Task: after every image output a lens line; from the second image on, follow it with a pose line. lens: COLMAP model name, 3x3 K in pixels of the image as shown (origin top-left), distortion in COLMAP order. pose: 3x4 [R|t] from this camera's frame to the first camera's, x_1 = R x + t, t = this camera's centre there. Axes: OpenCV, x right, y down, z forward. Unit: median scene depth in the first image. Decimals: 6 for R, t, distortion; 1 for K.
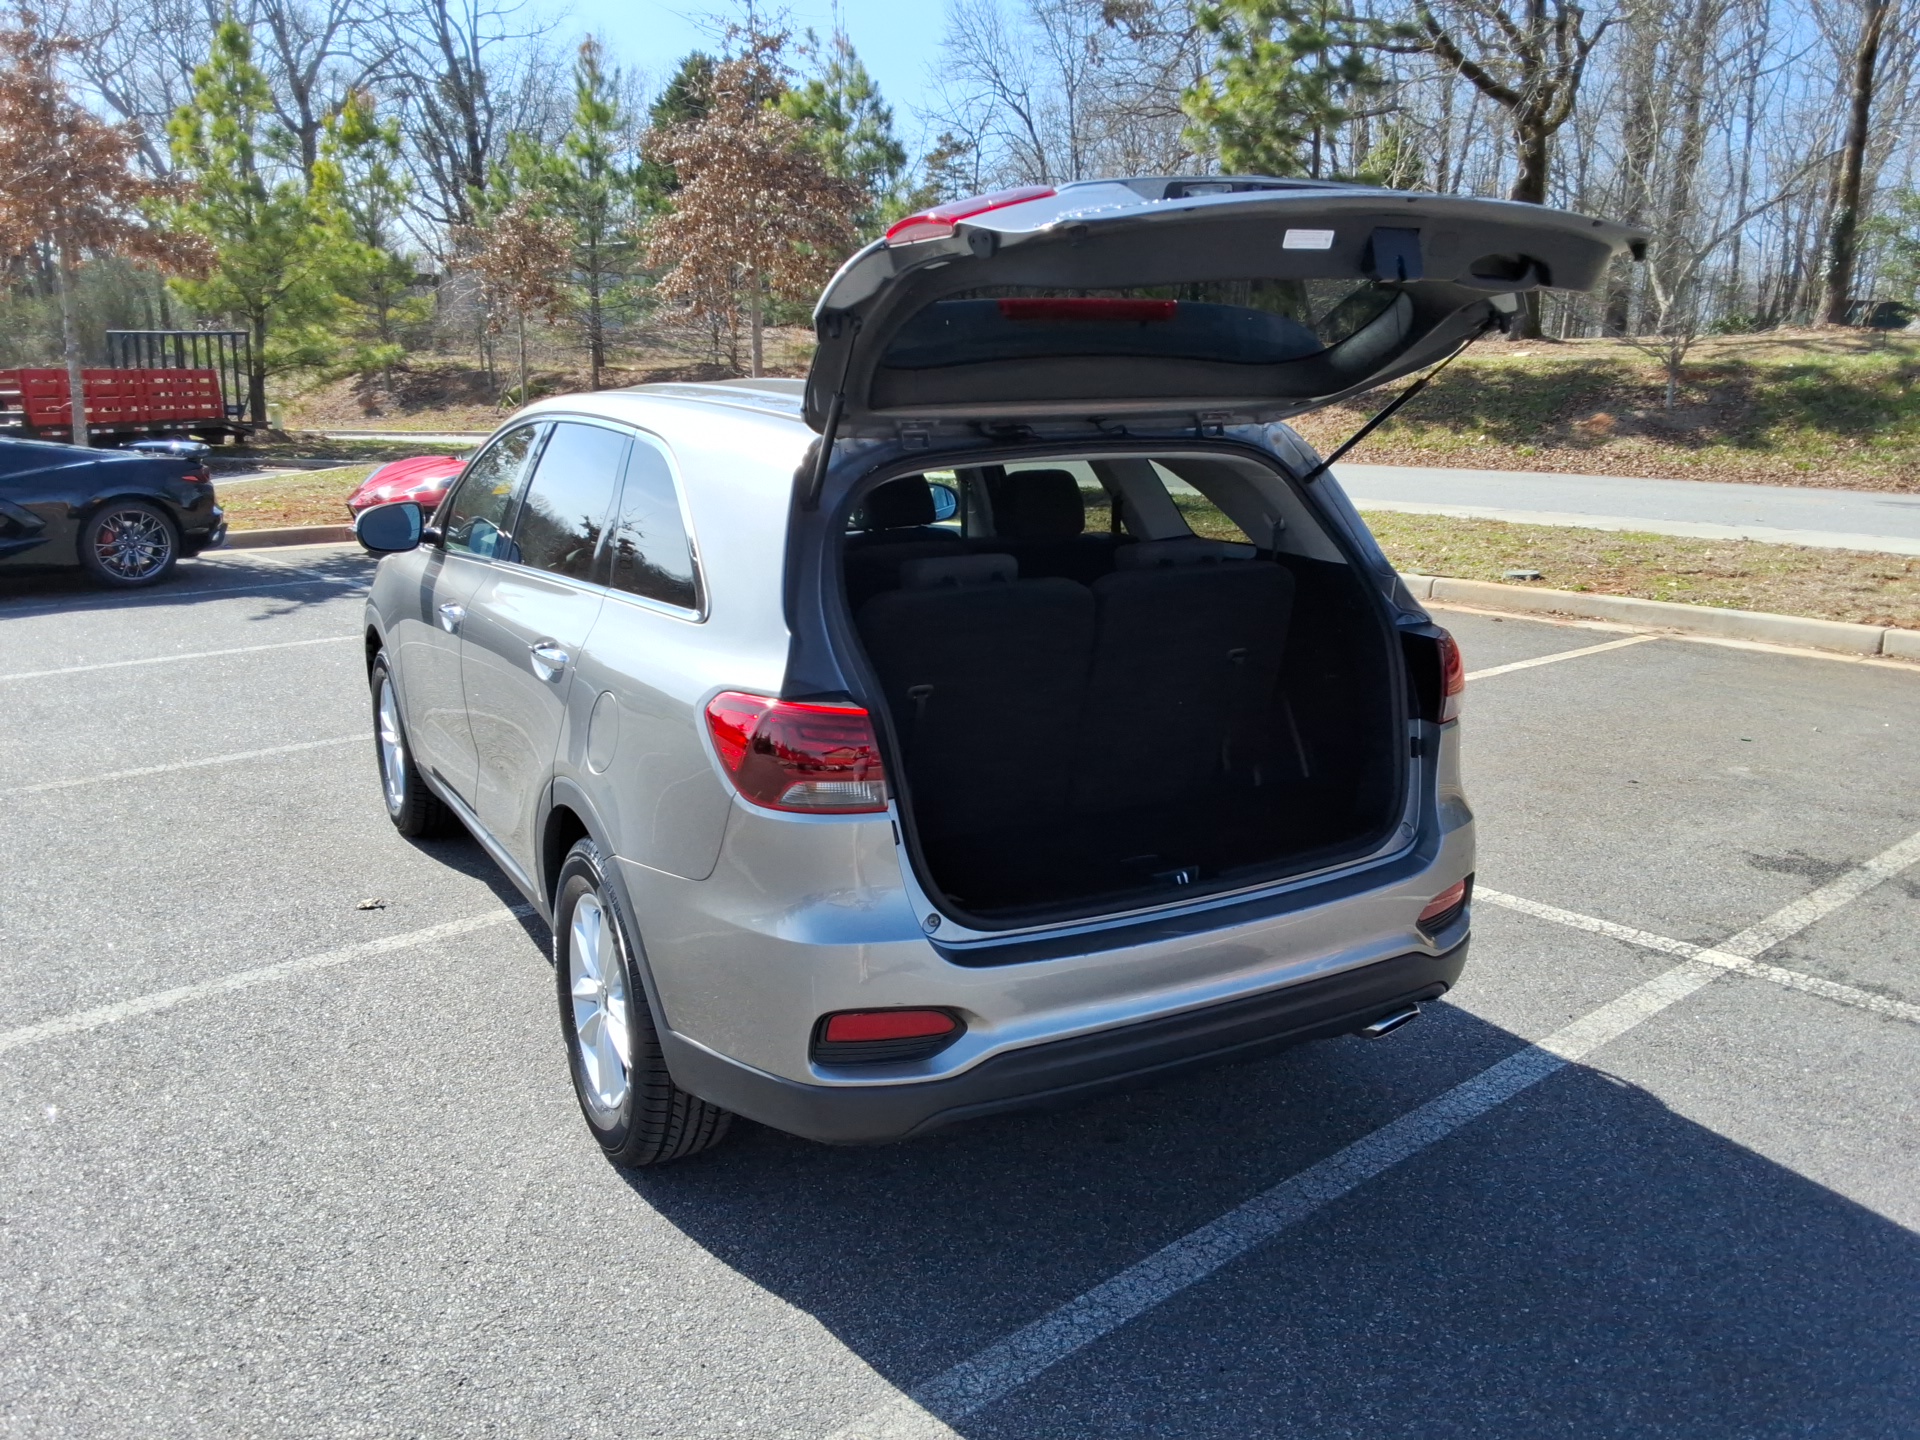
lens RADIAL K [[1550.0, 0, 971.0], [0, 1550.0, 694.3], [0, 0, 1]] dist [0.102453, -0.167564]
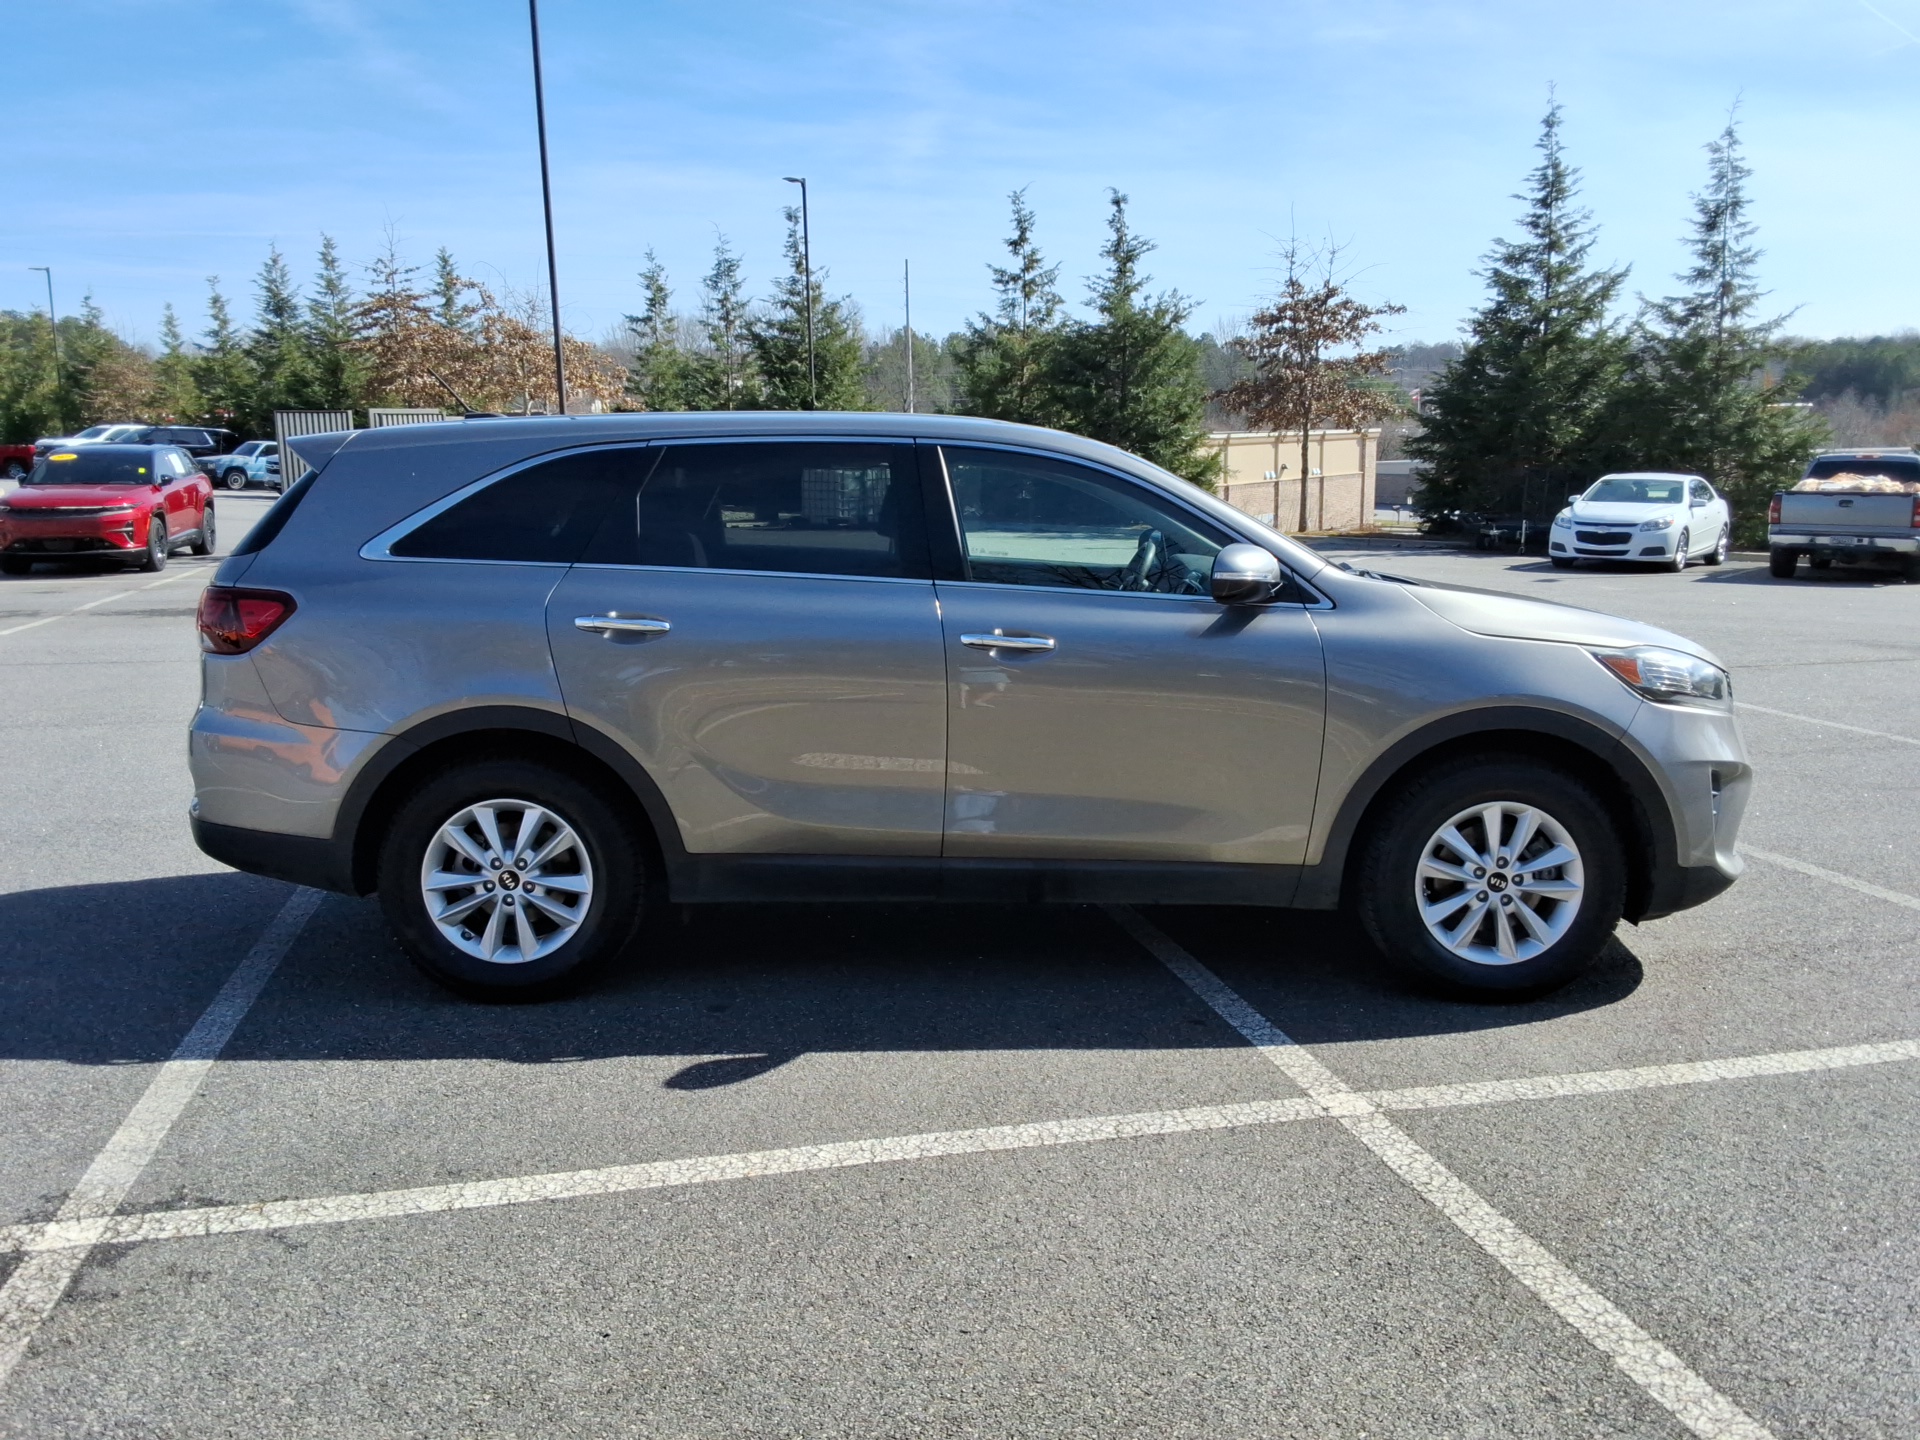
lens RADIAL K [[1550.0, 0, 964.5], [0, 1550.0, 682.6], [0, 0, 1]] dist [0.102453, -0.167564]
pose [[-0.482250, 0.115387, -0.868401, 0.138555], [-0.180980, 0.956781, 0.227634, -0.045492], [0.857135, 0.266940, -0.440525, 0.255119]]
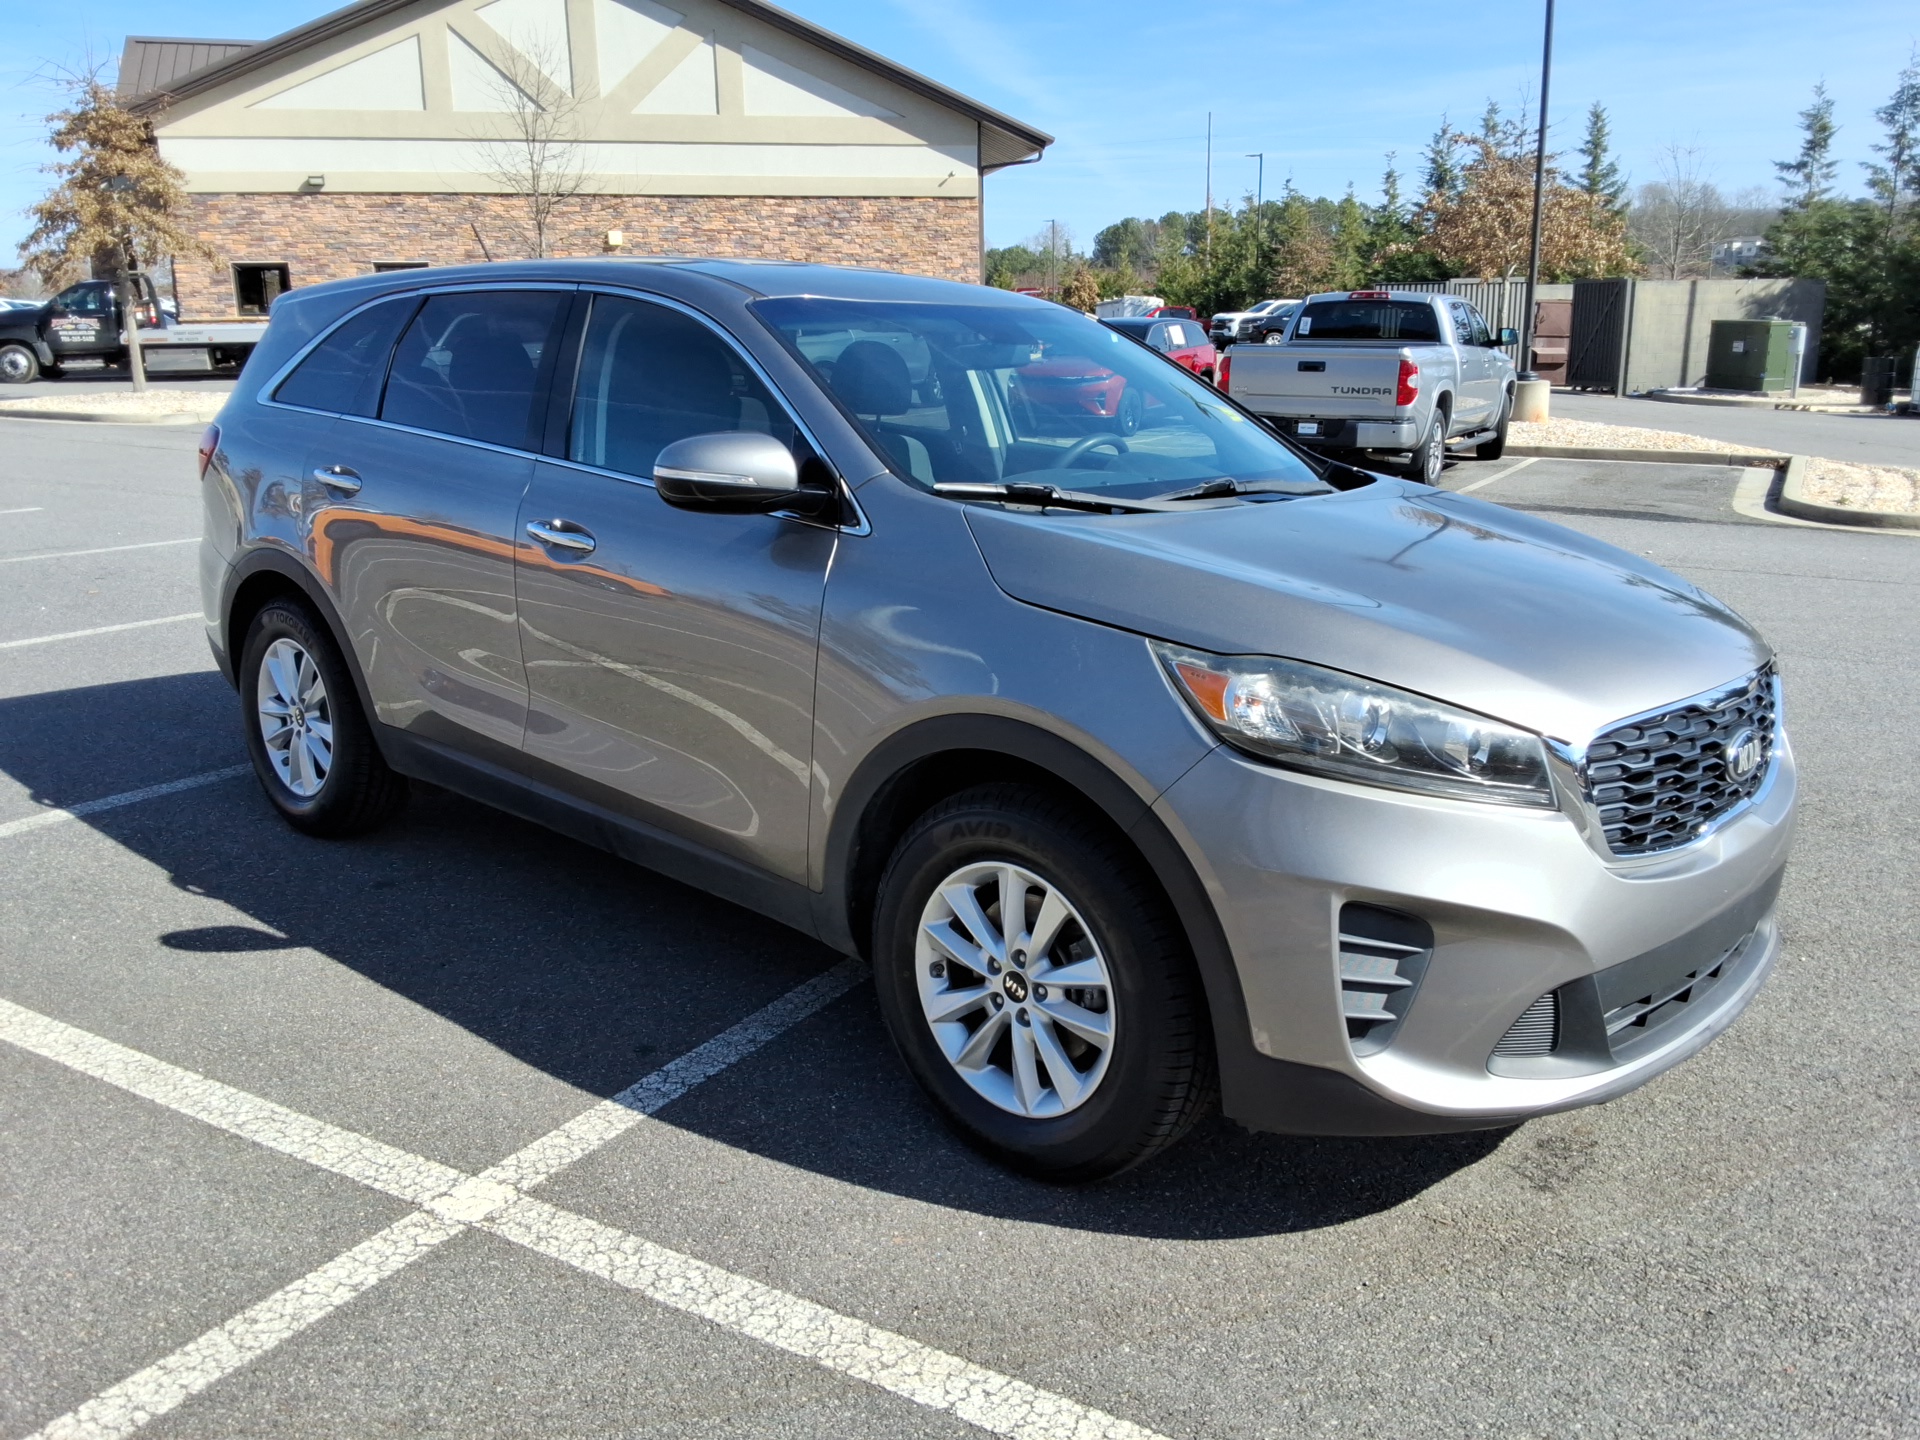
lens RADIAL K [[1550.0, 0, 1029.0], [0, 1550.0, 691.5], [0, 0, 1]] dist [0.102453, -0.167564]
pose [[-0.949462, 0.054225, -0.309164, 0.007446], [-0.080046, 0.910570, 0.405531, -0.058177], [0.303505, 0.409784, -0.860211, 0.315610]]
